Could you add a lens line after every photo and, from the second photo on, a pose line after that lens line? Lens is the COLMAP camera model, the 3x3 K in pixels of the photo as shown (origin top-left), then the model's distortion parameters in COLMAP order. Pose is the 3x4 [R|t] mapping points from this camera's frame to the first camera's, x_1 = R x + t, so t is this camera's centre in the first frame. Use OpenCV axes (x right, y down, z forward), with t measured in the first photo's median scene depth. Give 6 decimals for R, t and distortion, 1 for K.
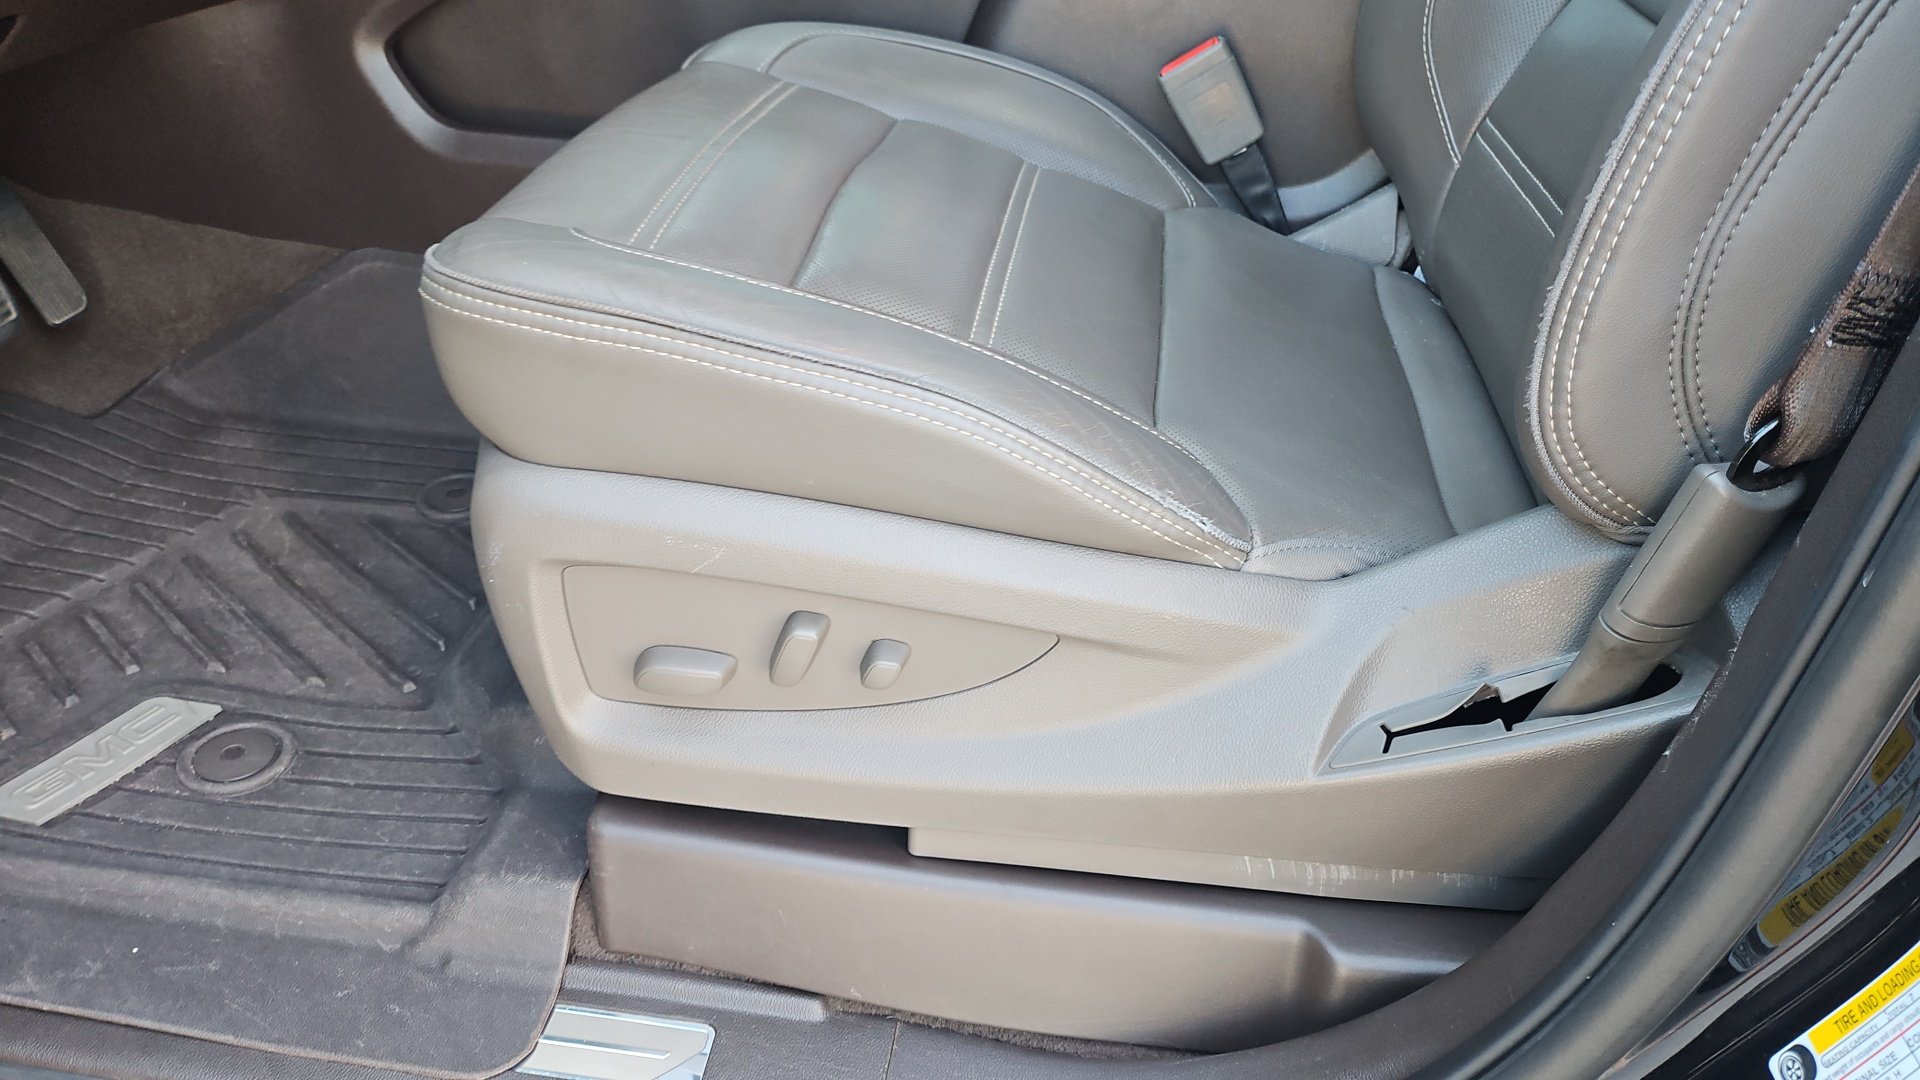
lens RADIAL K [[1392.4, 0, 950.3], [0, 1392.4, 559.6], [0, 0, 1]] dist [0.028996, -0.038438]
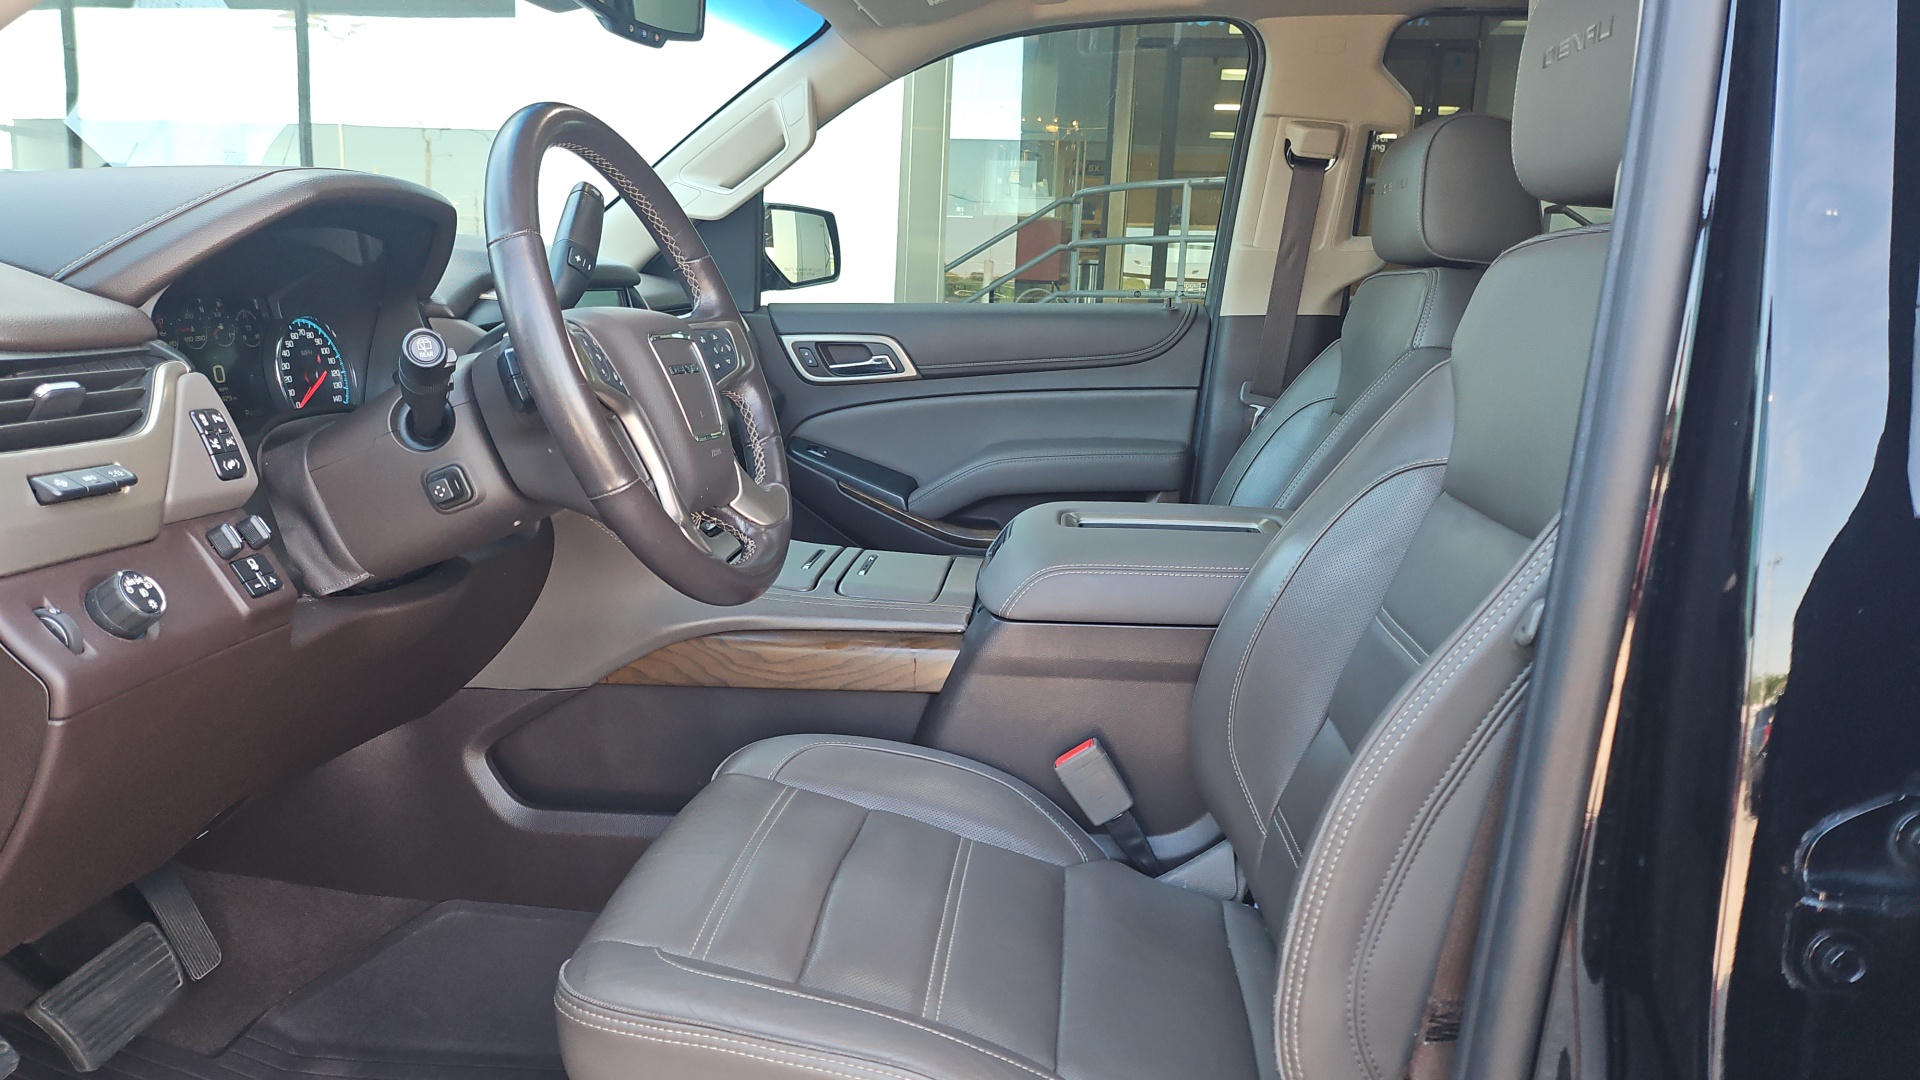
lens RADIAL K [[1319.3, 0, 949.6], [0, 1319.3, 572.9], [0, 0, 1]] dist [0.090348, -0.110335]
pose [[0.998843, -0.035653, 0.032274, 0.008020], [0.044846, 0.932888, -0.357364, -0.057421], [-0.017367, 0.358398, 0.933408, -0.313708]]
